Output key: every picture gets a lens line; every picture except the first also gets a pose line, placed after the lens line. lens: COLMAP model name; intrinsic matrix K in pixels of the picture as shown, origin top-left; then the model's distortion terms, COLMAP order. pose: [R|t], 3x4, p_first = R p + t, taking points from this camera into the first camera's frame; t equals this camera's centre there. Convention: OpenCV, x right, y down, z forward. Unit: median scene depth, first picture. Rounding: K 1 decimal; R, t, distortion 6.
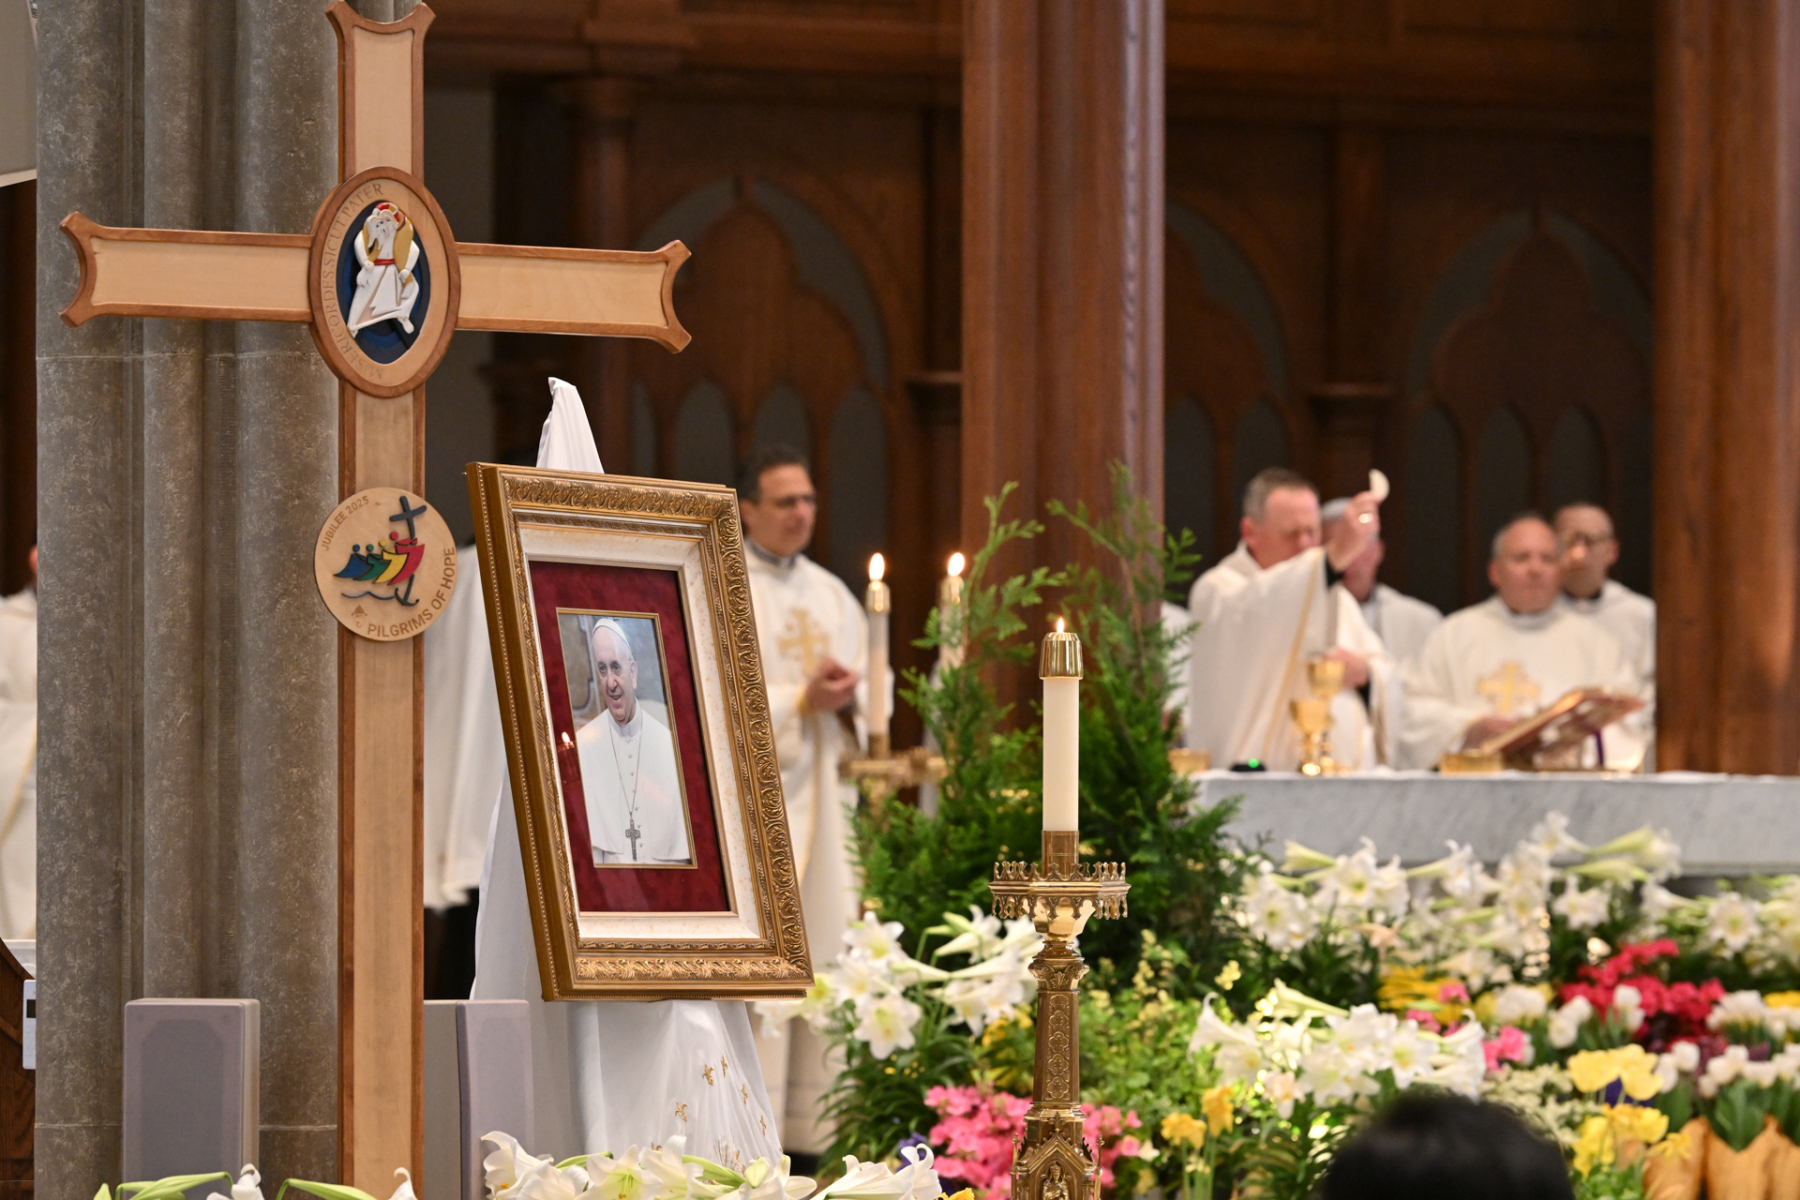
lens RADIAL K [[9608.1, 0, 900.0], [0, 9608.1, 599.7], [0, 0, 1]] dist [0.241610, 0.000000]
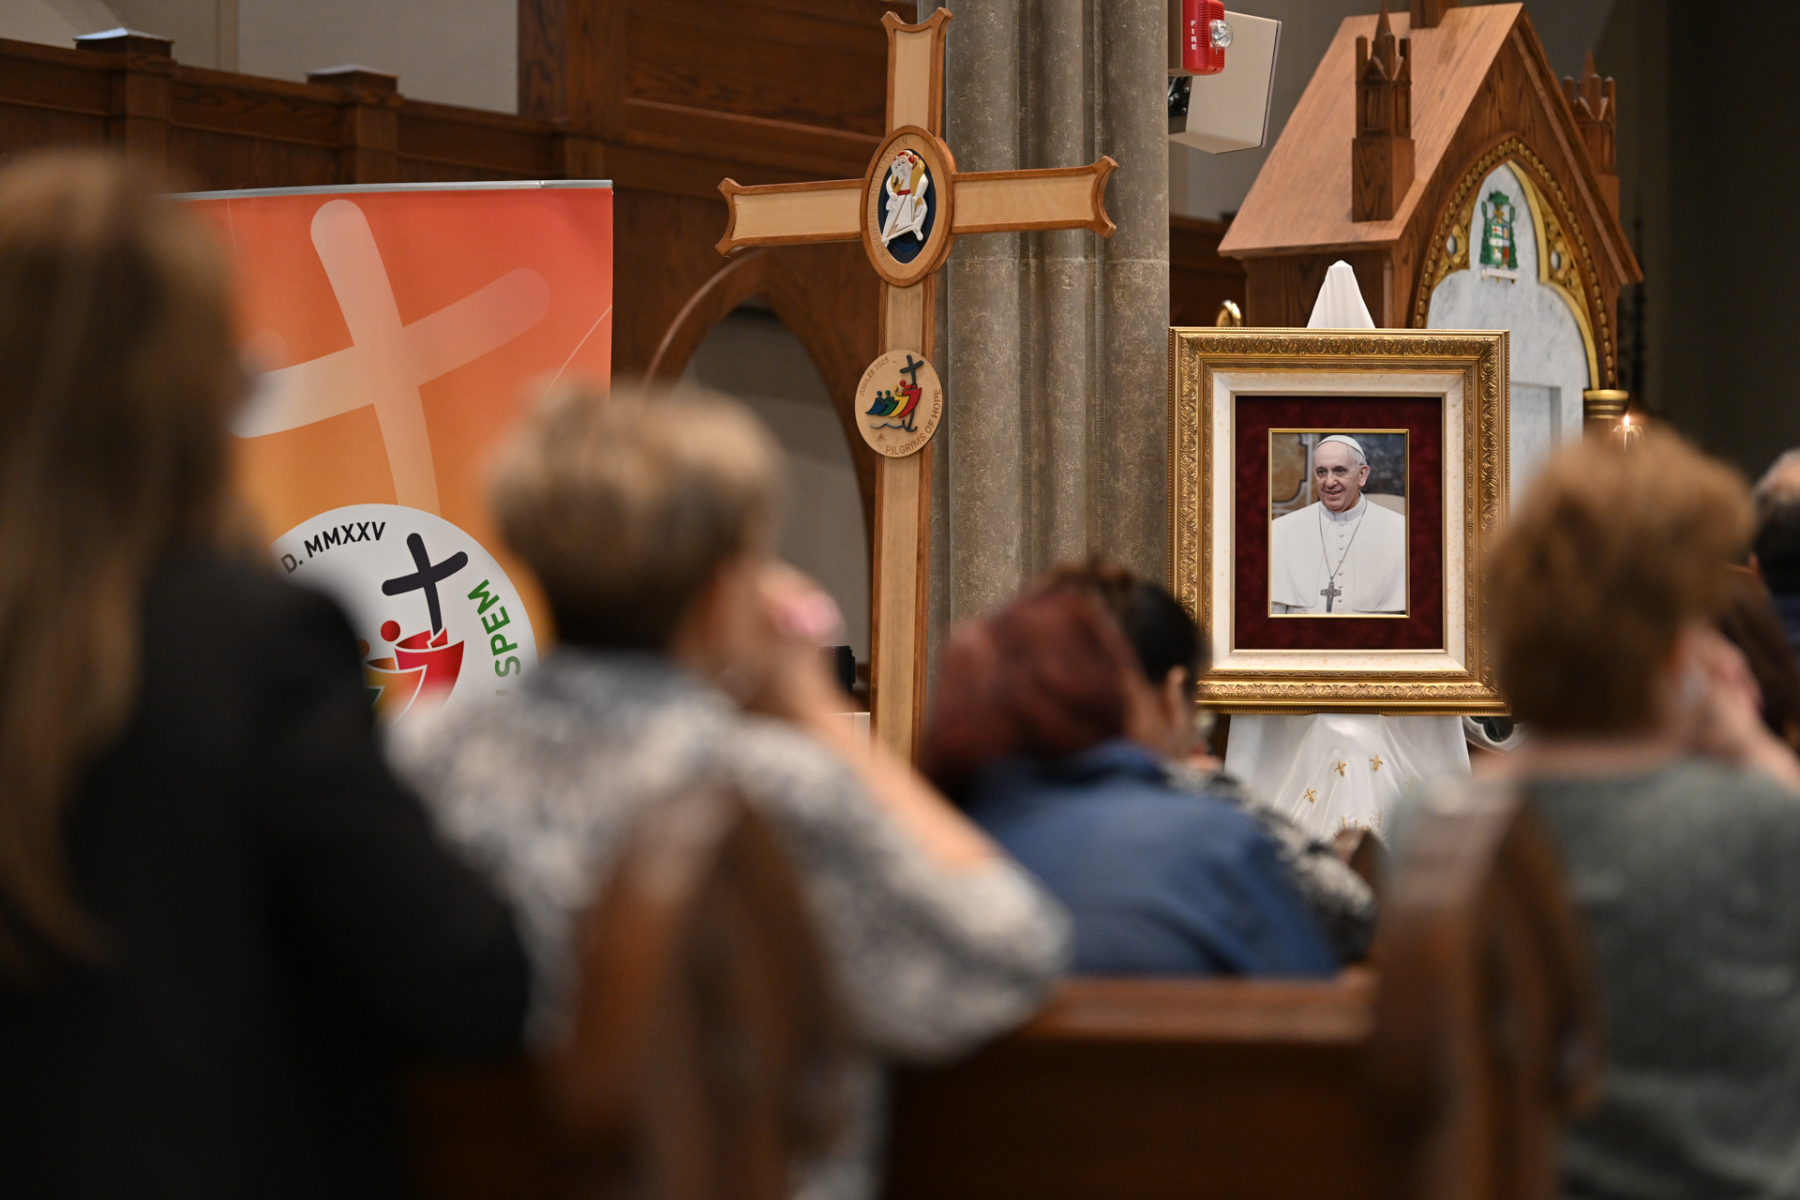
lens RADIAL K [[6983.5, 0, 900.0], [0, 6983.5, 601.1], [0, 0, 1]] dist [-0.027337, 0.000000]
pose [[0.466846, -0.040613, -0.883406, 0.857629], [0.025722, 0.999146, -0.032340, 0.058907], [0.883965, -0.007625, 0.467492, 0.514207]]
